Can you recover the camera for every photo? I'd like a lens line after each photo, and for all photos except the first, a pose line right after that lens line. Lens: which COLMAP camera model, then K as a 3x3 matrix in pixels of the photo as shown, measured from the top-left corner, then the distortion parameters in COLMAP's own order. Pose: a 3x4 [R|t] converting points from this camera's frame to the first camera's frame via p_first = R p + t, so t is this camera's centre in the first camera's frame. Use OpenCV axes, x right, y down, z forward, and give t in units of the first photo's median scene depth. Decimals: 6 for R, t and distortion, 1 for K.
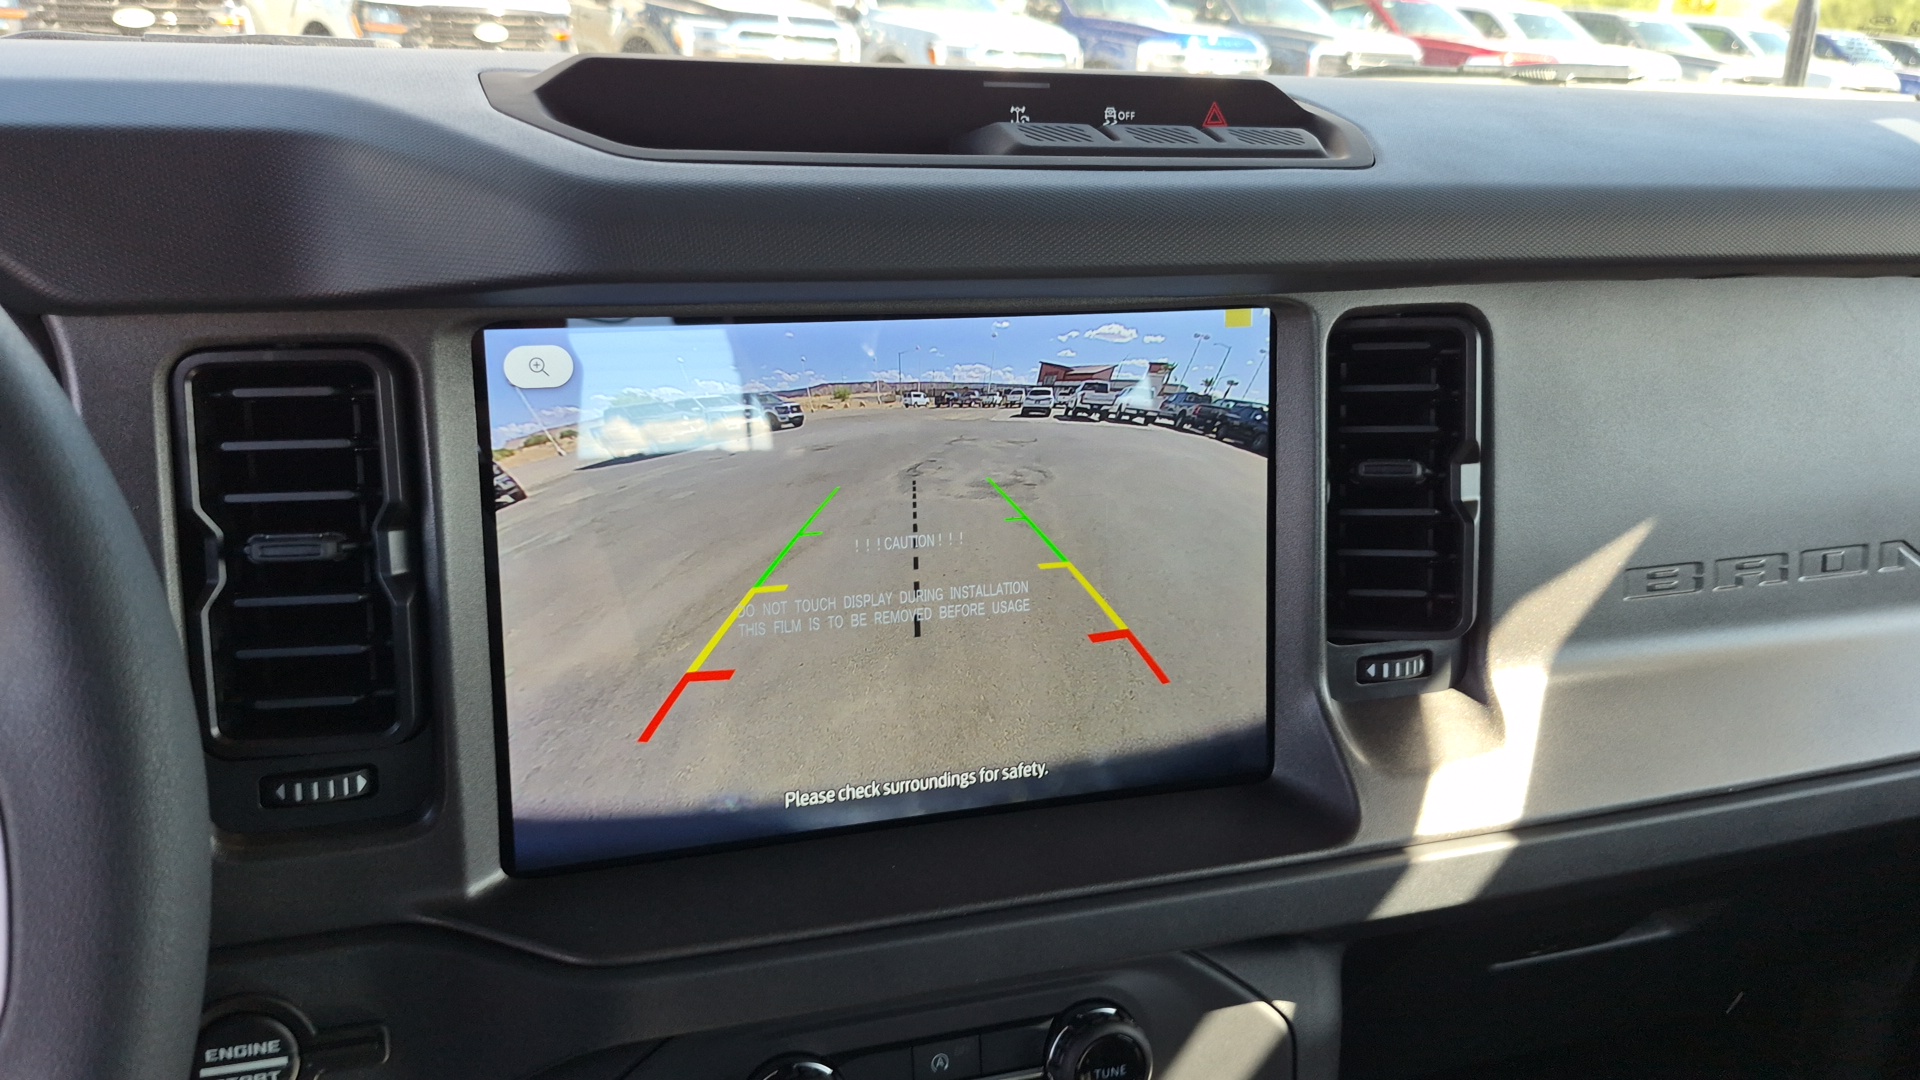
lens RADIAL K [[1741.7, 0, 961.3], [0, 1741.7, 541.0], [0, 0, 1]] dist [0.012009, 0.000000]
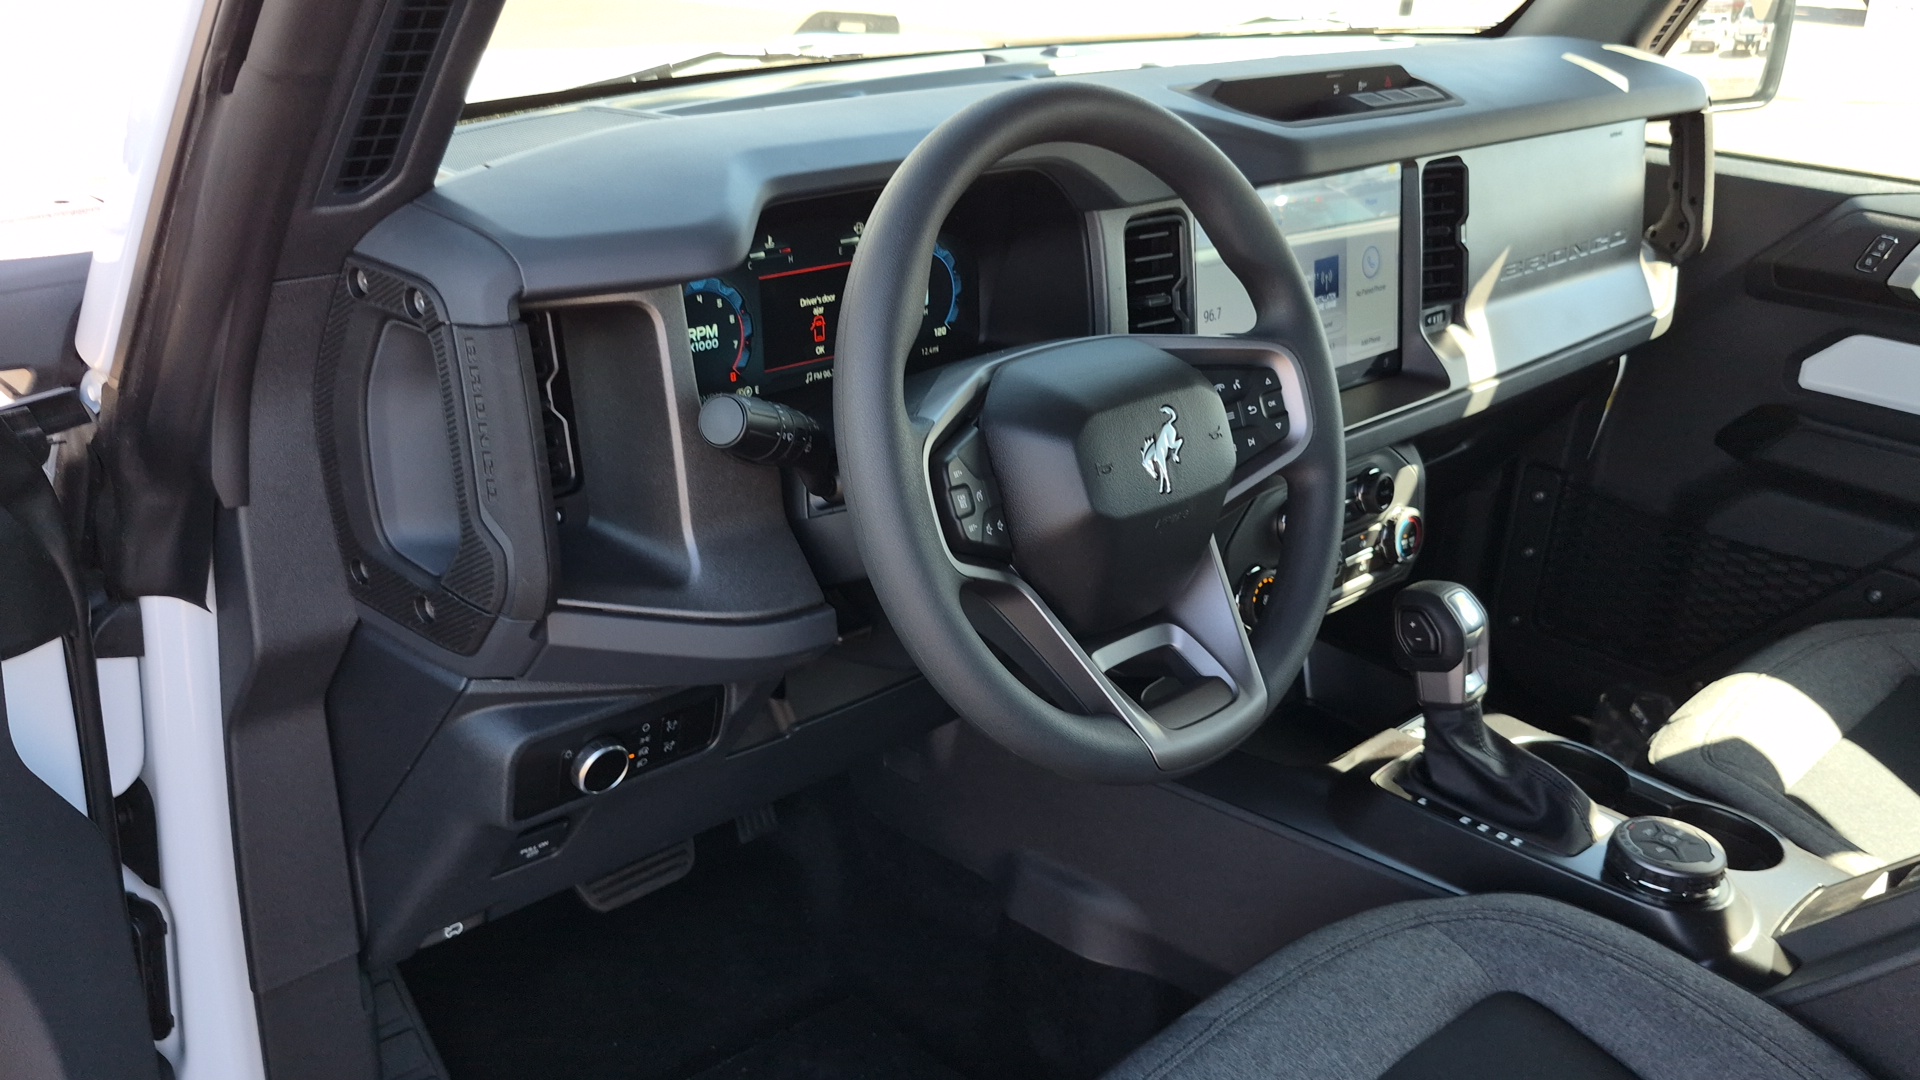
lens RADIAL K [[1741.7, 0, 963.0], [0, 1741.7, 534.1], [0, 0, 1]] dist [0.012009, 0.000000]
pose [[0.911535, -0.154601, 0.381053, -1.298834], [0.112290, 0.985000, 0.131022, -0.017707], [-0.395593, -0.076643, 0.915222, -0.919320]]
